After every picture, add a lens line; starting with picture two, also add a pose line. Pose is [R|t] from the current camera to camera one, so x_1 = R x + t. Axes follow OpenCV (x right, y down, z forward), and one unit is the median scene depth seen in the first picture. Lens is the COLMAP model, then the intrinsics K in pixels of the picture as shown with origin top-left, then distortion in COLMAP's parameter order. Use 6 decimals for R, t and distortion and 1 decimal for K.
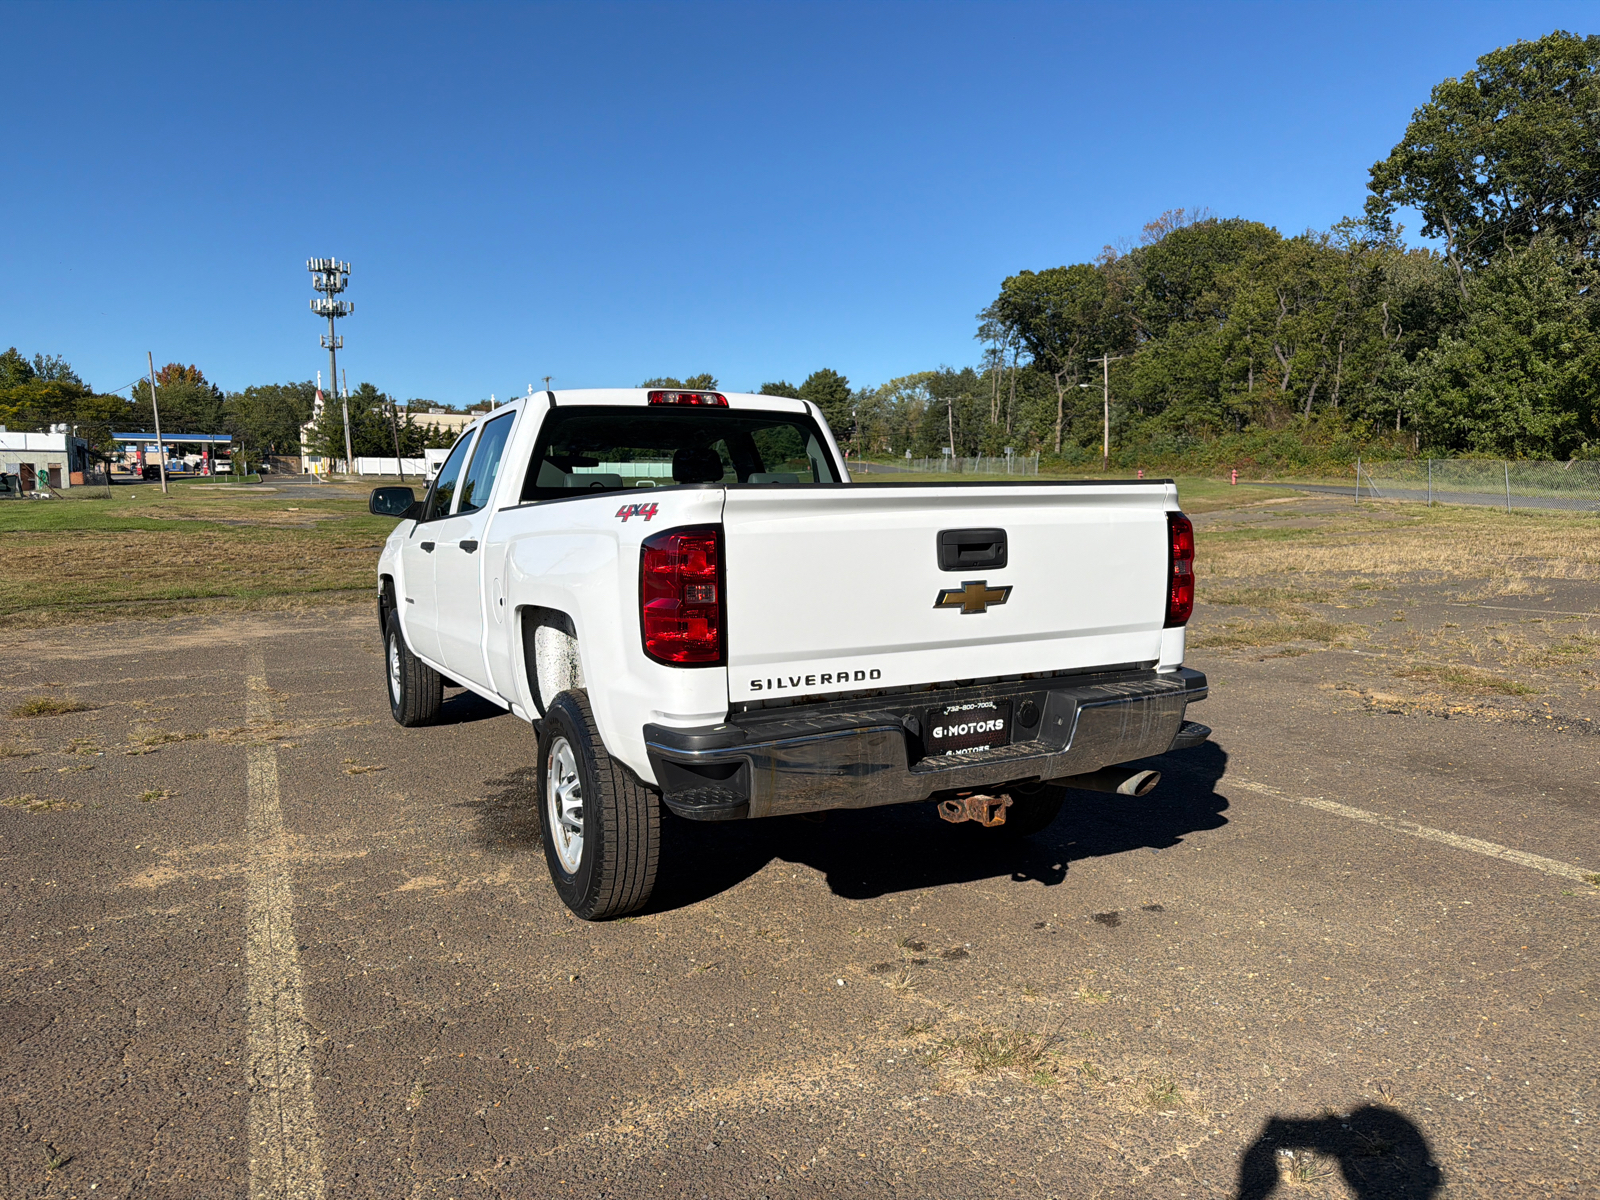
lens RADIAL K [[1123.1, 0, 800.3], [0, 1123.1, 622.5], [0, 0, 1]] dist [0.106321, -0.161588]
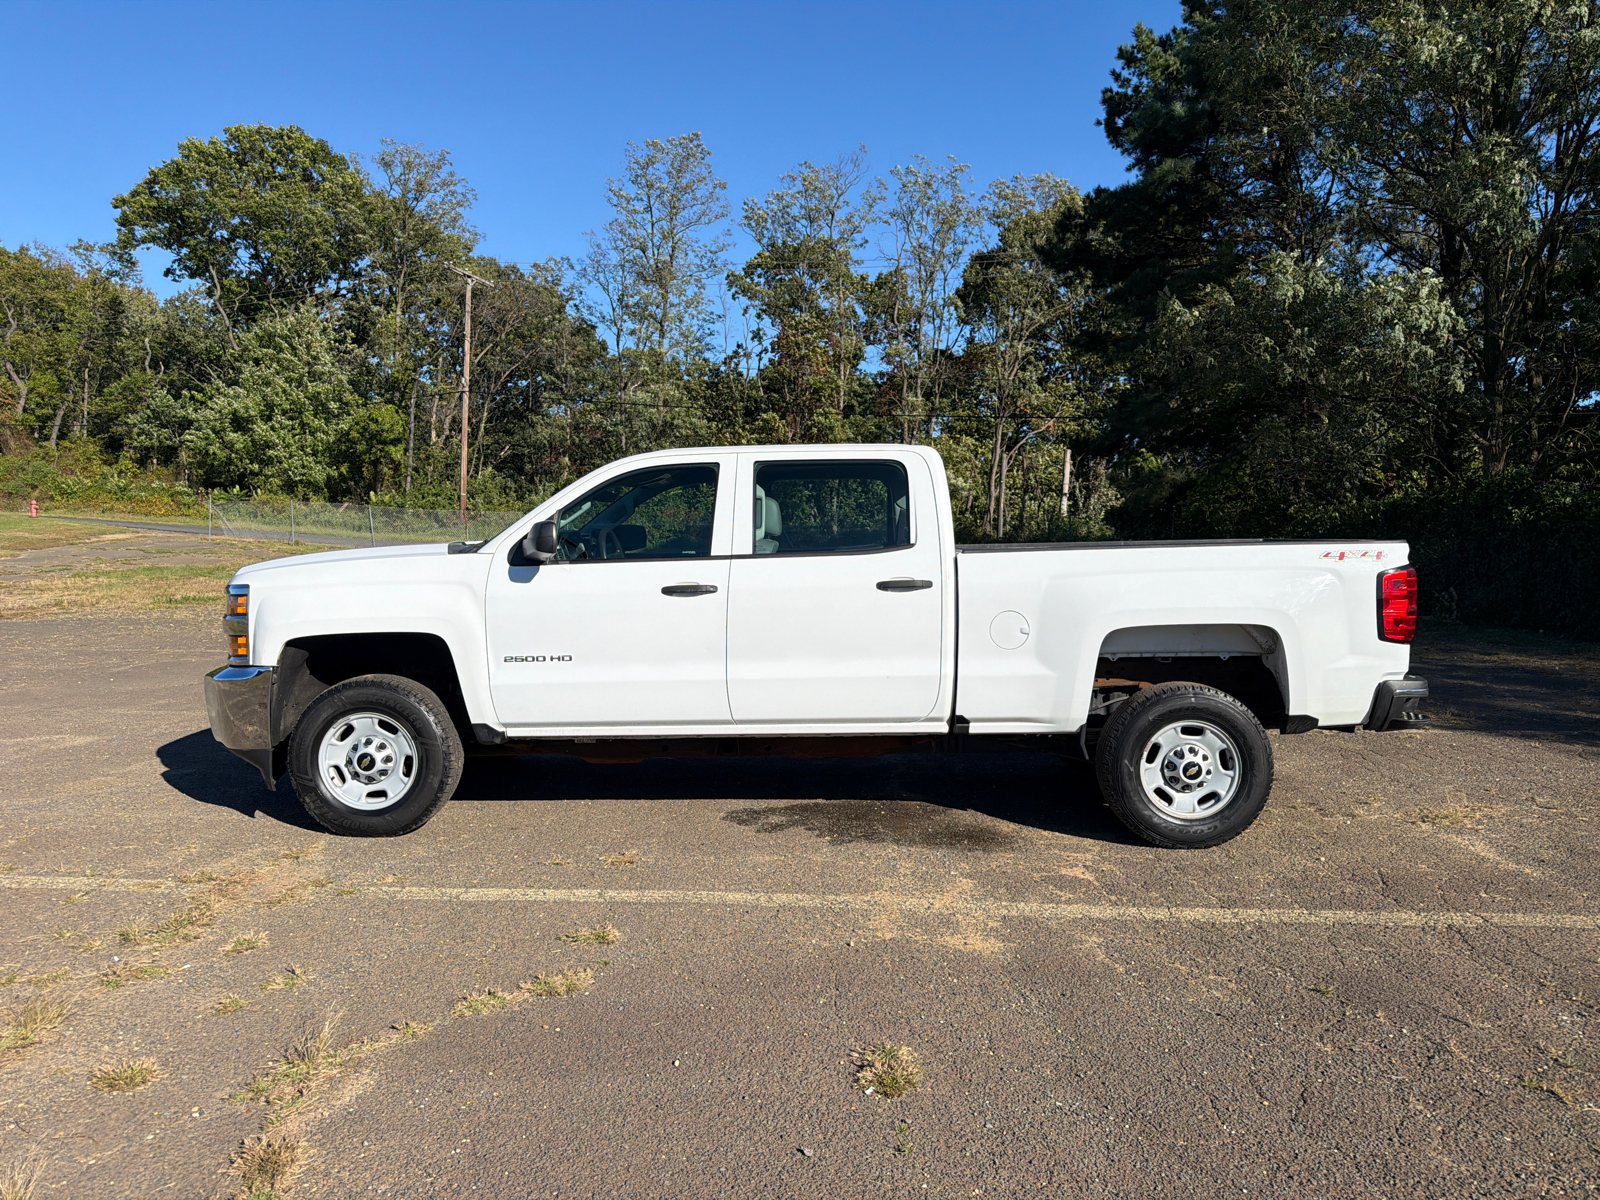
lens RADIAL K [[1128.5, 0, 799.2], [0, 1128.5, 609.4], [0, 0, 1]] dist [0.076371, -0.113009]
pose [[0.483832, -0.034533, 0.874479, -0.096546], [0.072649, 0.997357, -0.000810, -0.003603], [-0.872140, 0.063922, 0.485062, 0.043089]]
